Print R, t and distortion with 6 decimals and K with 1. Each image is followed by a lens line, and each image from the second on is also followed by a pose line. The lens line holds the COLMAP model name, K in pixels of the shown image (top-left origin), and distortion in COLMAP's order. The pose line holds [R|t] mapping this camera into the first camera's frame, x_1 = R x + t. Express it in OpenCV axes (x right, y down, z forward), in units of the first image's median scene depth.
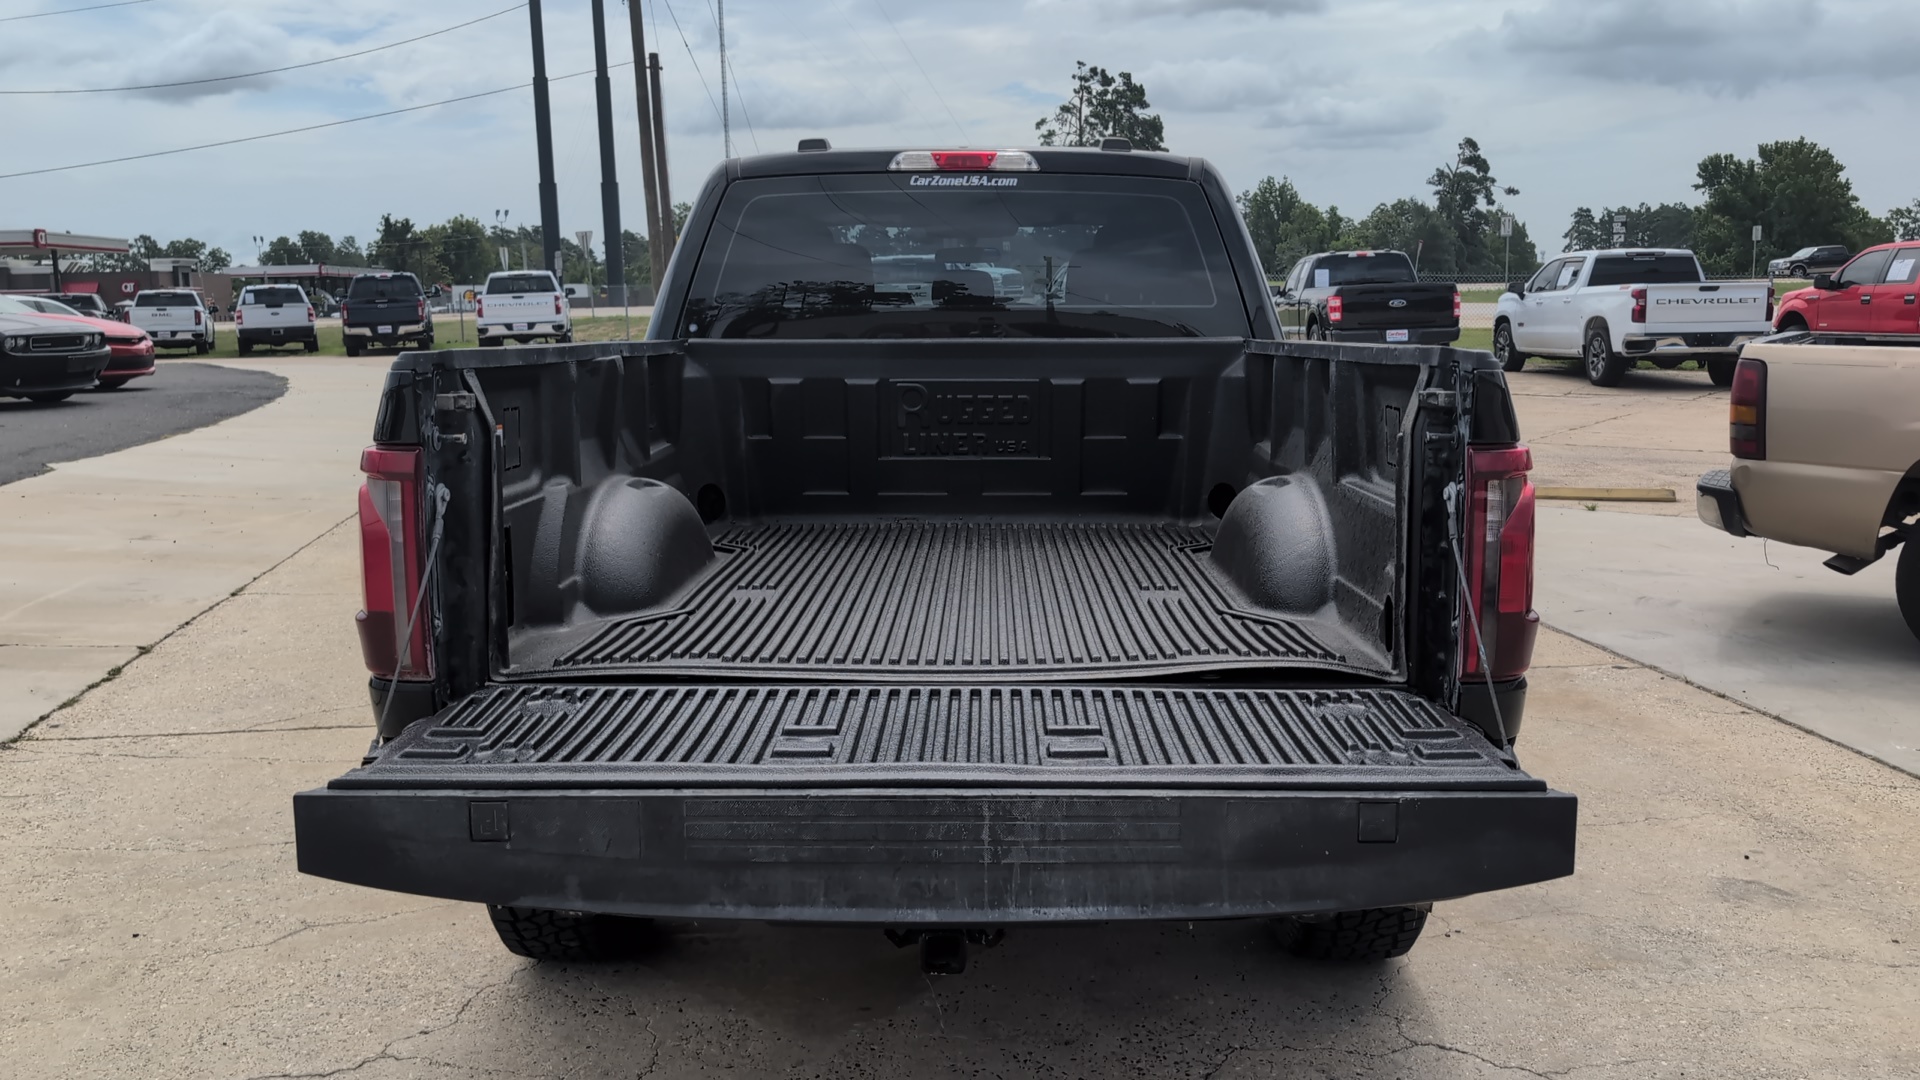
lens RADIAL K [[1614.8, 0, 973.0], [0, 1614.8, 537.8], [0, 0, 1]] dist [0.021027, -0.020022]
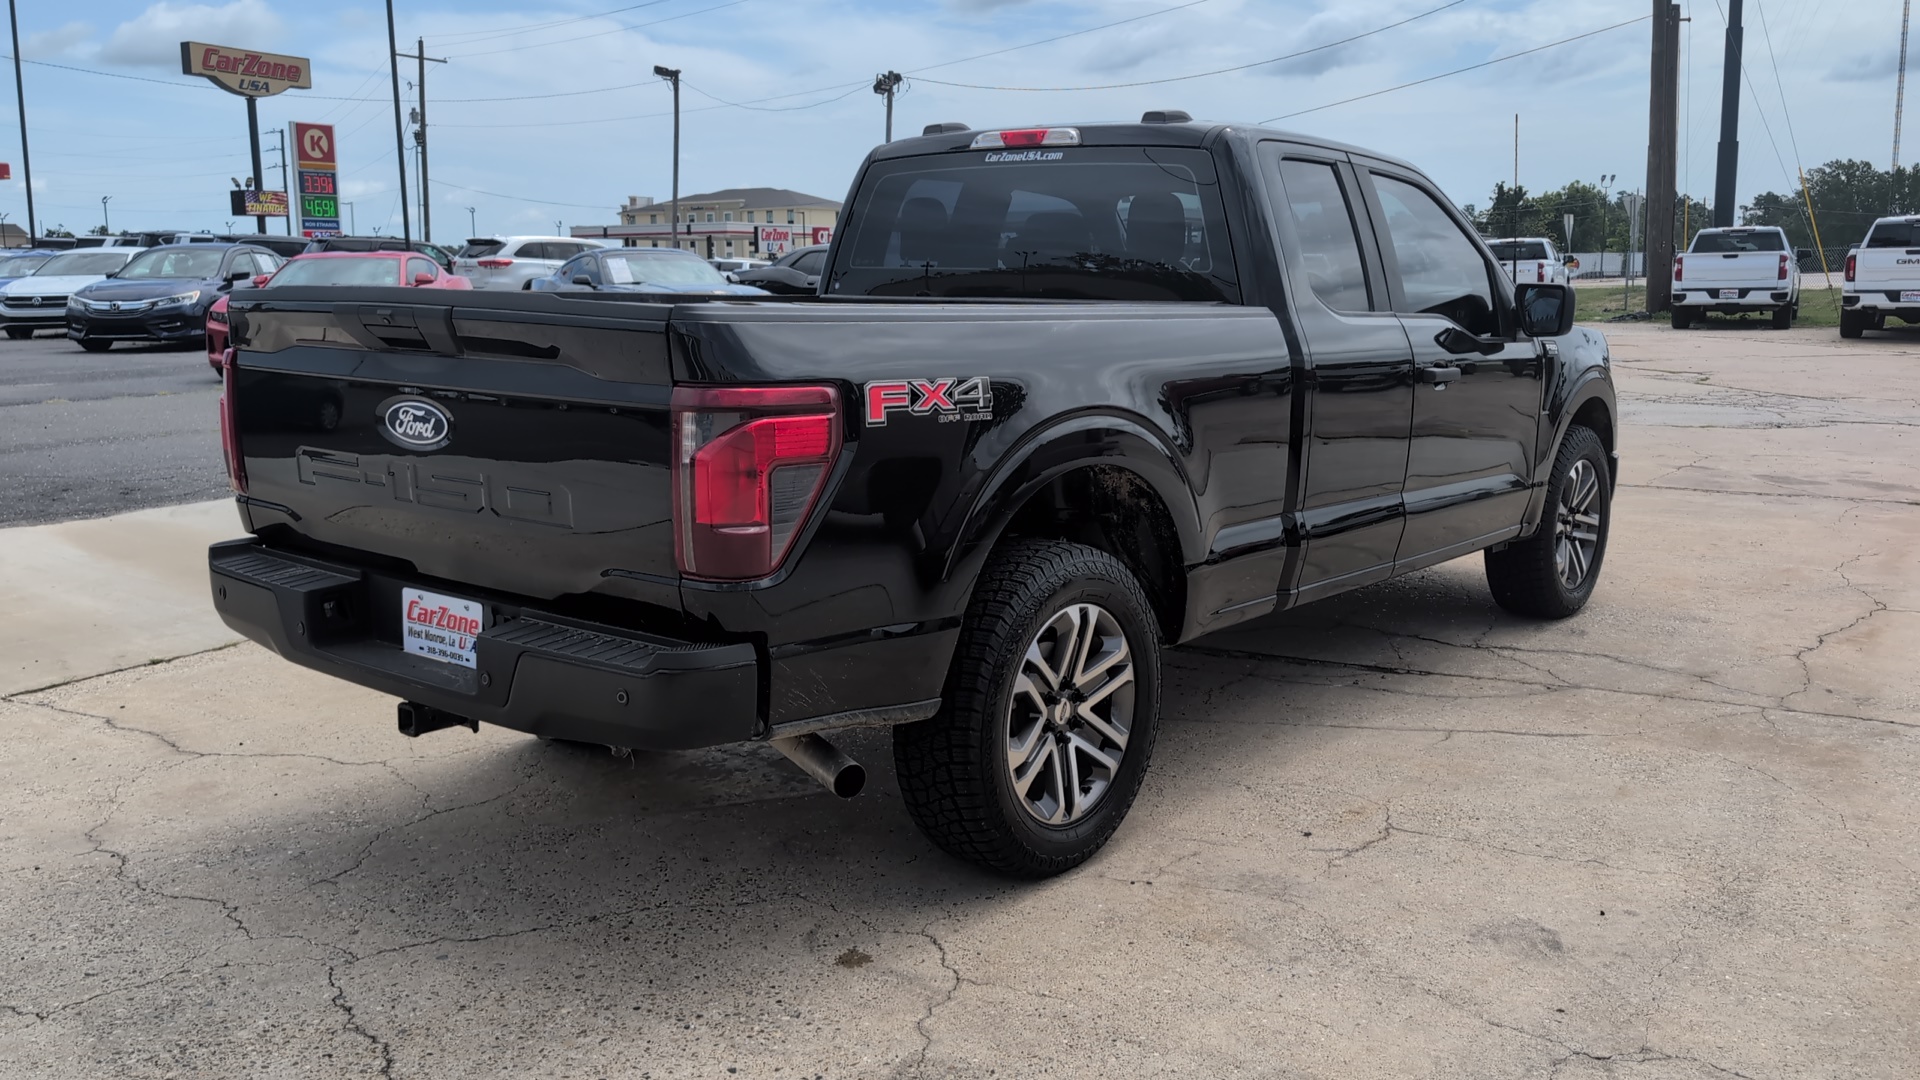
lens RADIAL K [[1614.8, 0, 975.9], [0, 1614.8, 537.8], [0, 0, 1]] dist [0.021027, -0.020022]
pose [[0.789139, 0.111333, -0.604040, 0.590222], [-0.099503, 0.993617, 0.053143, -0.013022], [0.606101, 0.018167, 0.795180, 0.084007]]
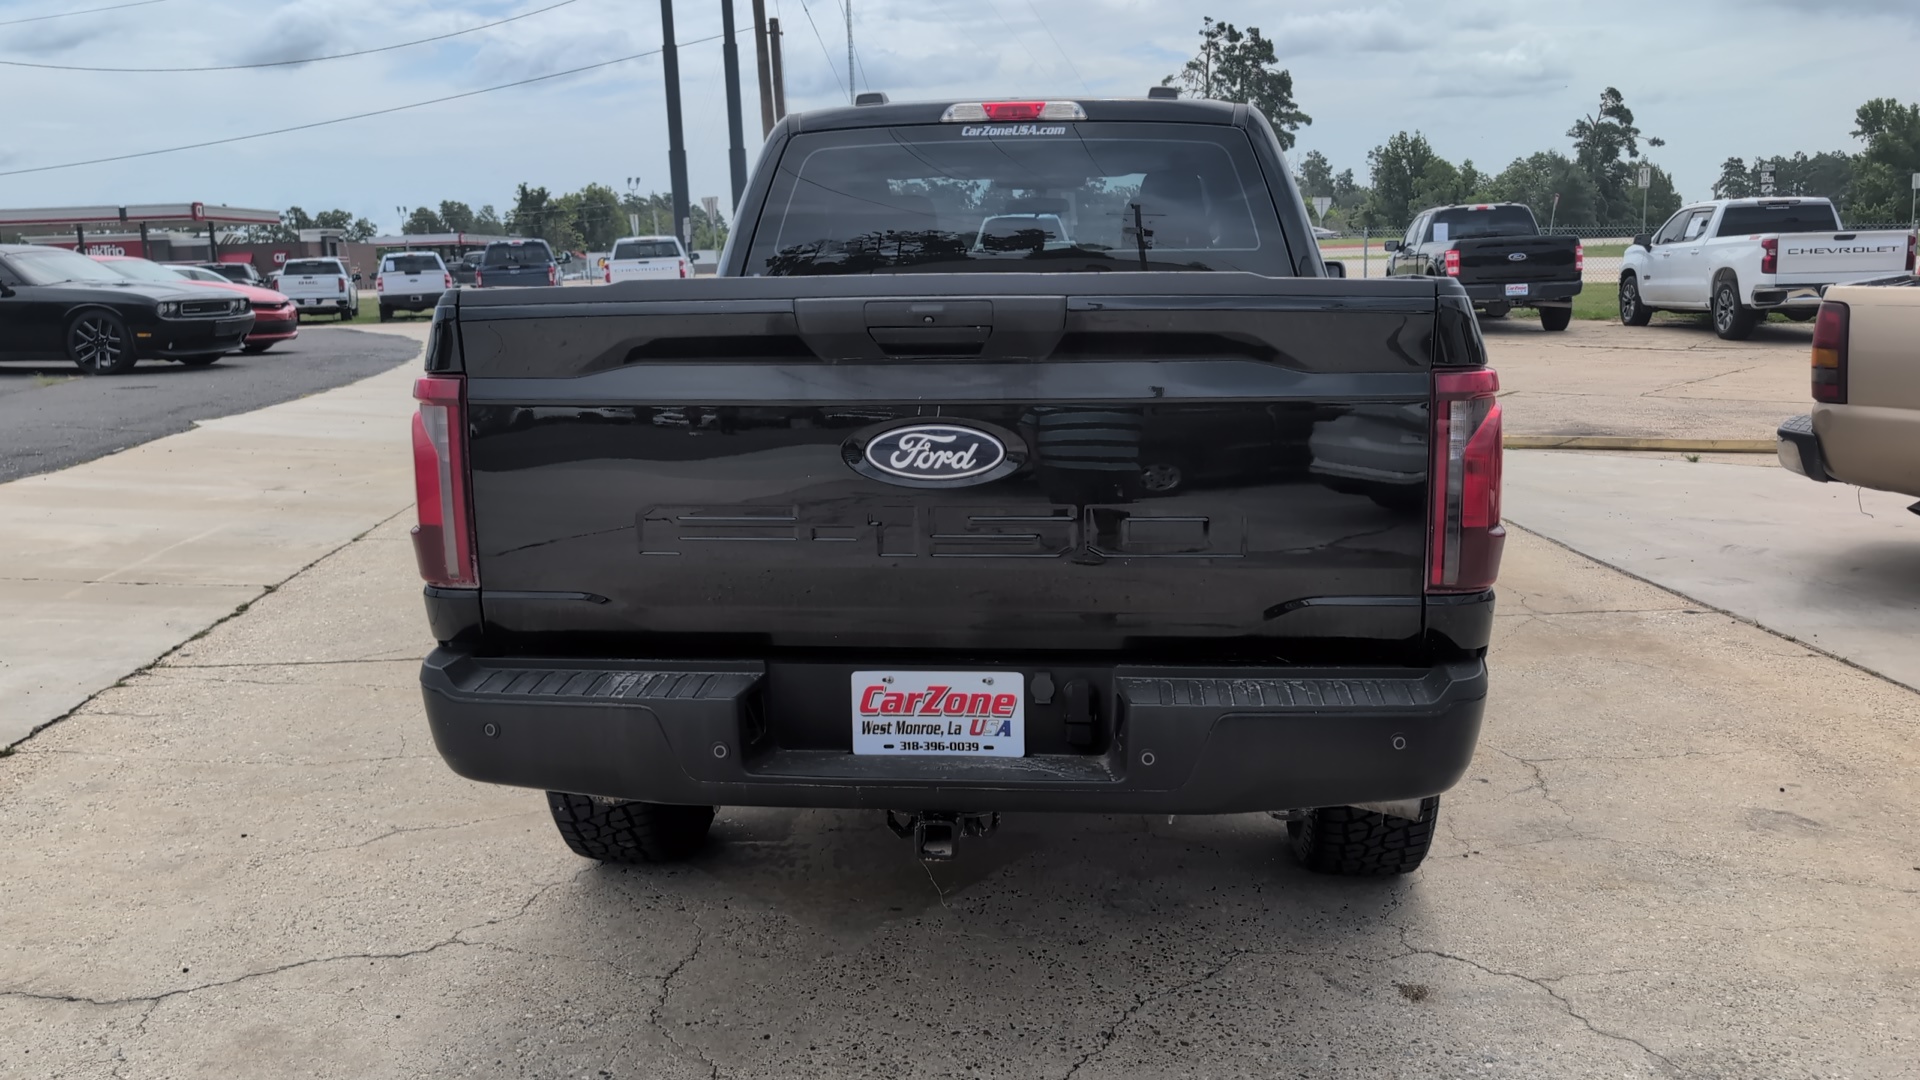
lens RADIAL K [[1614.8, 0, 974.1], [0, 1614.8, 531.0], [0, 0, 1]] dist [0.021027, -0.020022]
pose [[0.997024, 0.002018, -0.077067, 0.043524], [-0.000569, 0.999823, 0.018821, 0.014096], [0.077091, -0.018721, 0.996848, -0.035462]]
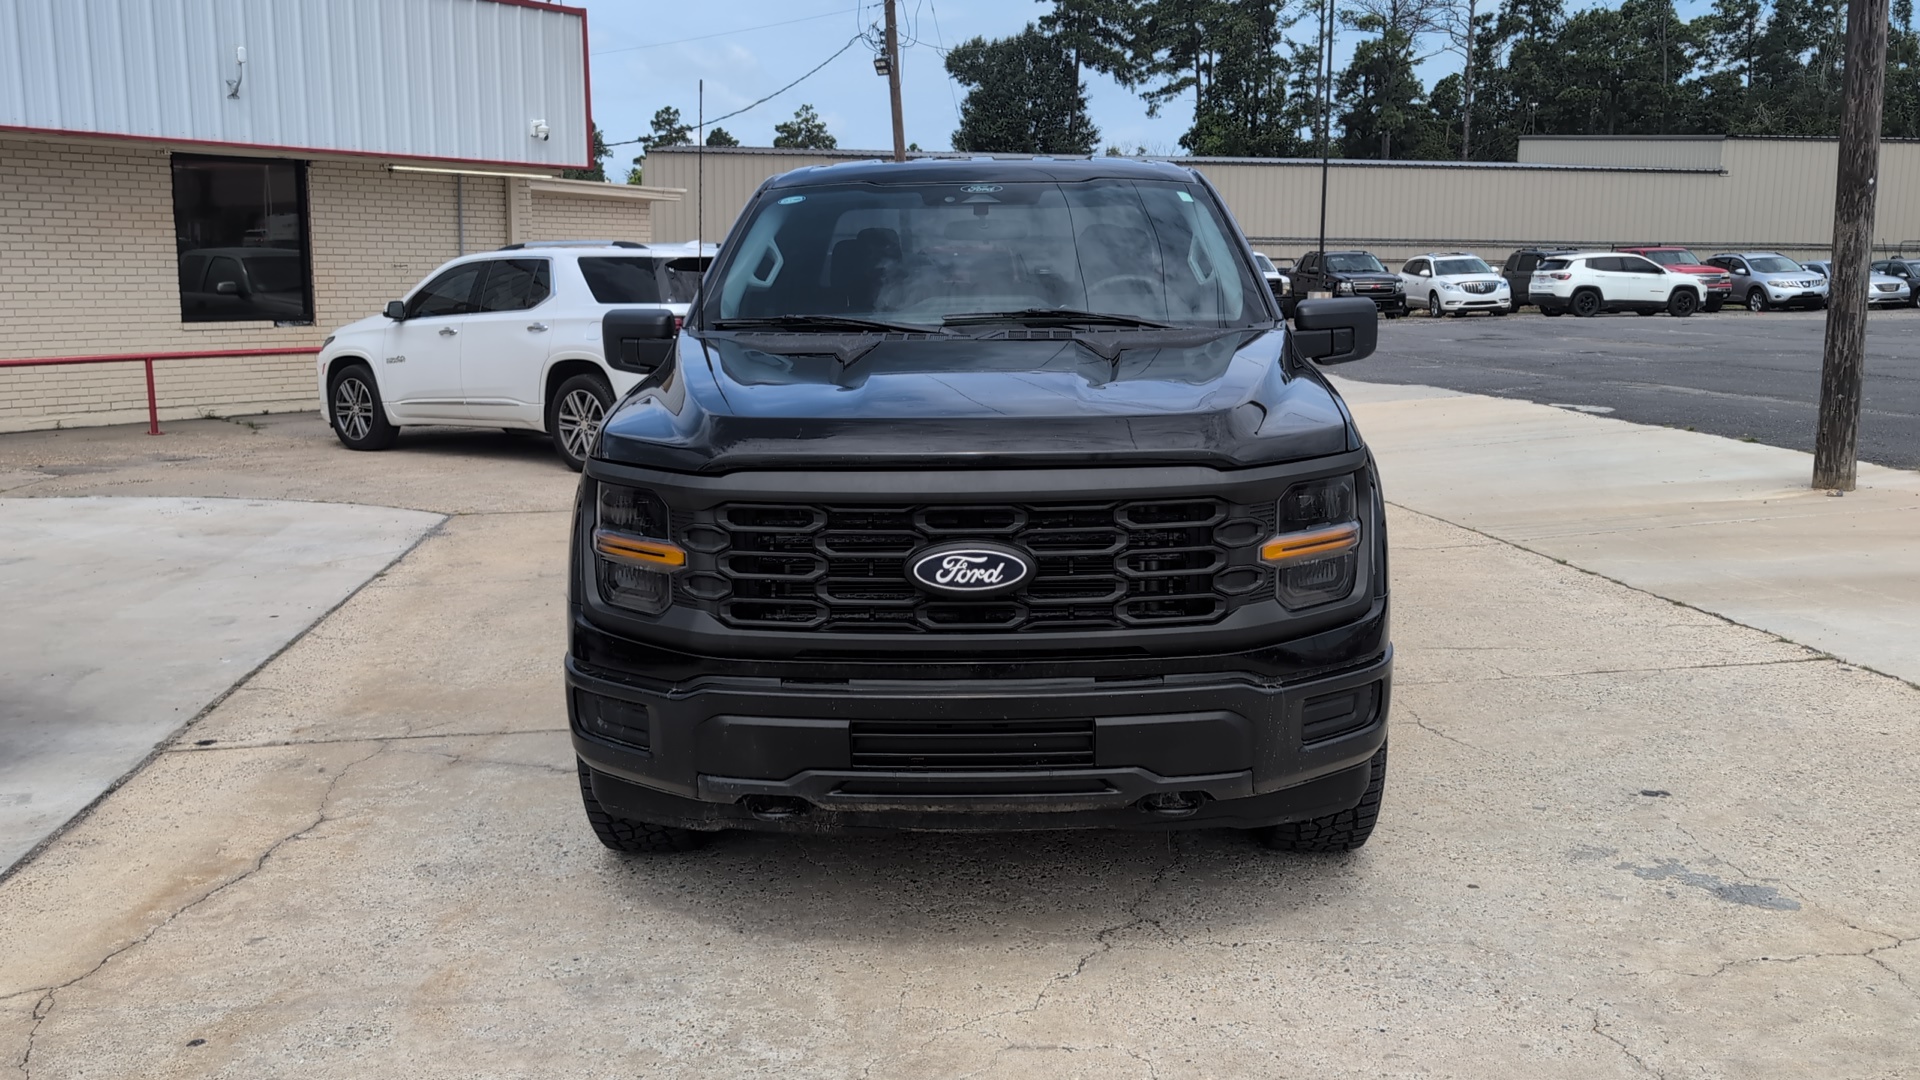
lens RADIAL K [[1614.8, 0, 968.6], [0, 1614.8, 526.0], [0, 0, 1]] dist [0.021027, -0.020022]
pose [[-0.999768, 0.011718, 0.018049, -0.008654], [0.016725, 0.950886, 0.309090, -0.341346], [-0.013540, 0.309320, -0.950862, 2.167011]]
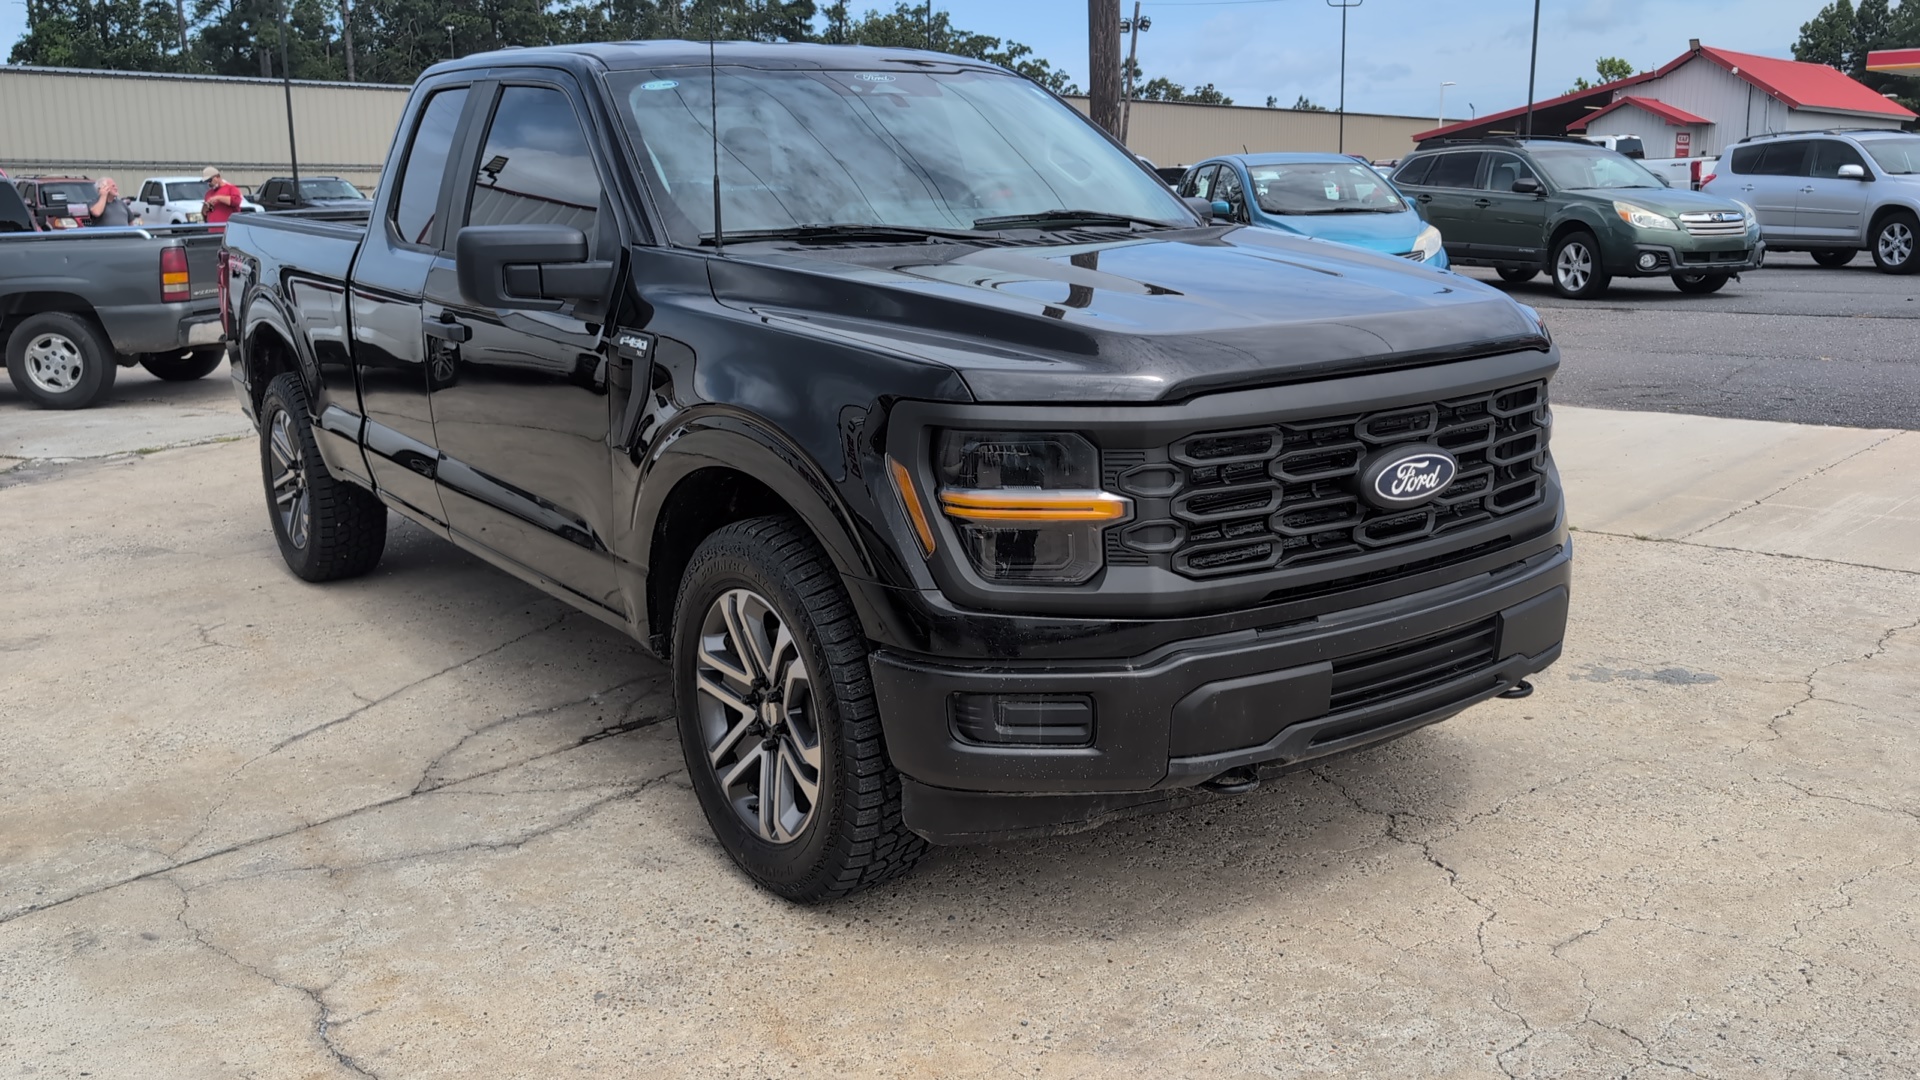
lens RADIAL K [[1614.8, 0, 962.7], [0, 1614.8, 551.0], [0, 0, 1]] dist [0.021027, -0.020022]
pose [[-0.800438, 0.155510, -0.578892, 0.486926], [-0.068064, 0.935934, 0.345535, -0.296913], [0.595538, 0.315981, -0.738573, 1.915433]]
